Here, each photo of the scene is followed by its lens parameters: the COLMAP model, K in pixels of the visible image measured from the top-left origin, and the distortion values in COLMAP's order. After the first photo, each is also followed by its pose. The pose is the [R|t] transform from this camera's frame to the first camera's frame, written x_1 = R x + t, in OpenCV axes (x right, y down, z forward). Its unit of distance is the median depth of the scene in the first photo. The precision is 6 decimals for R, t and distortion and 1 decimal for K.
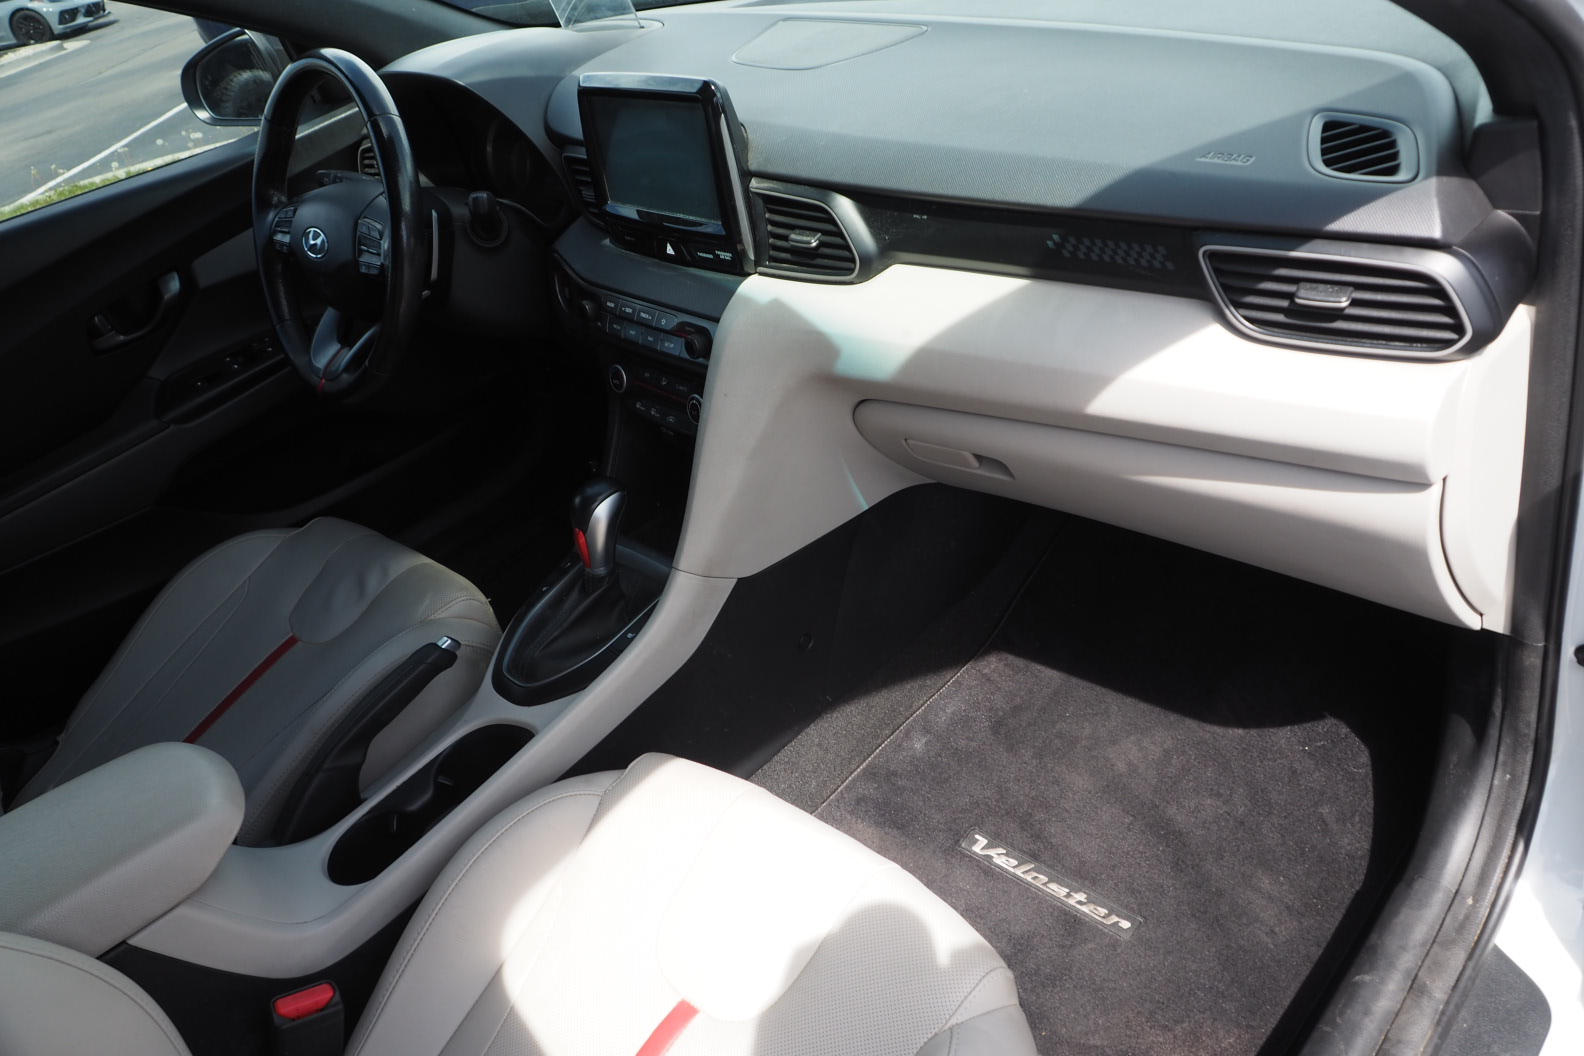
lens RADIAL K [[1122.3, 0, 795.6], [0, 1122.3, 521.7], [0, 0, 1]] dist [-0.032045, 0.000074]
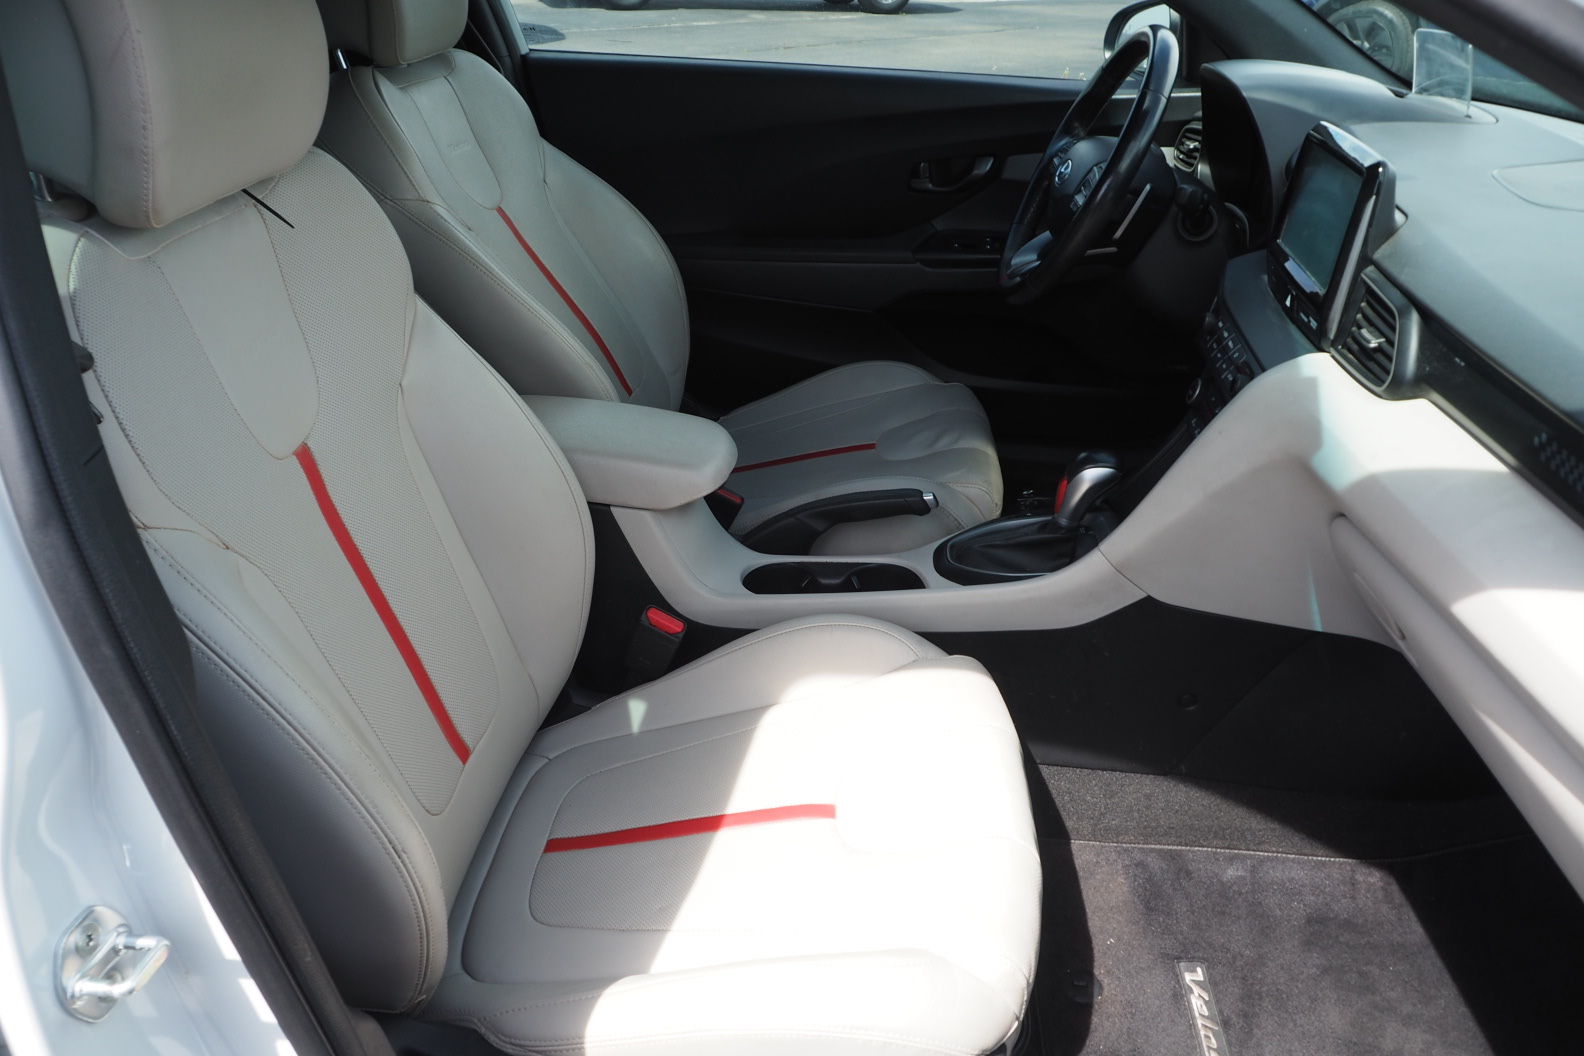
lens RADIAL K [[1122.3, 0, 785.8], [0, 1122.3, 527.2], [0, 0, 1]] dist [-0.032045, 0.000074]
pose [[0.604984, 0.557894, -0.568110, 0.285775], [-0.554596, 0.807205, 0.202097, -0.022995], [0.571330, 0.192805, 0.797752, -0.042659]]
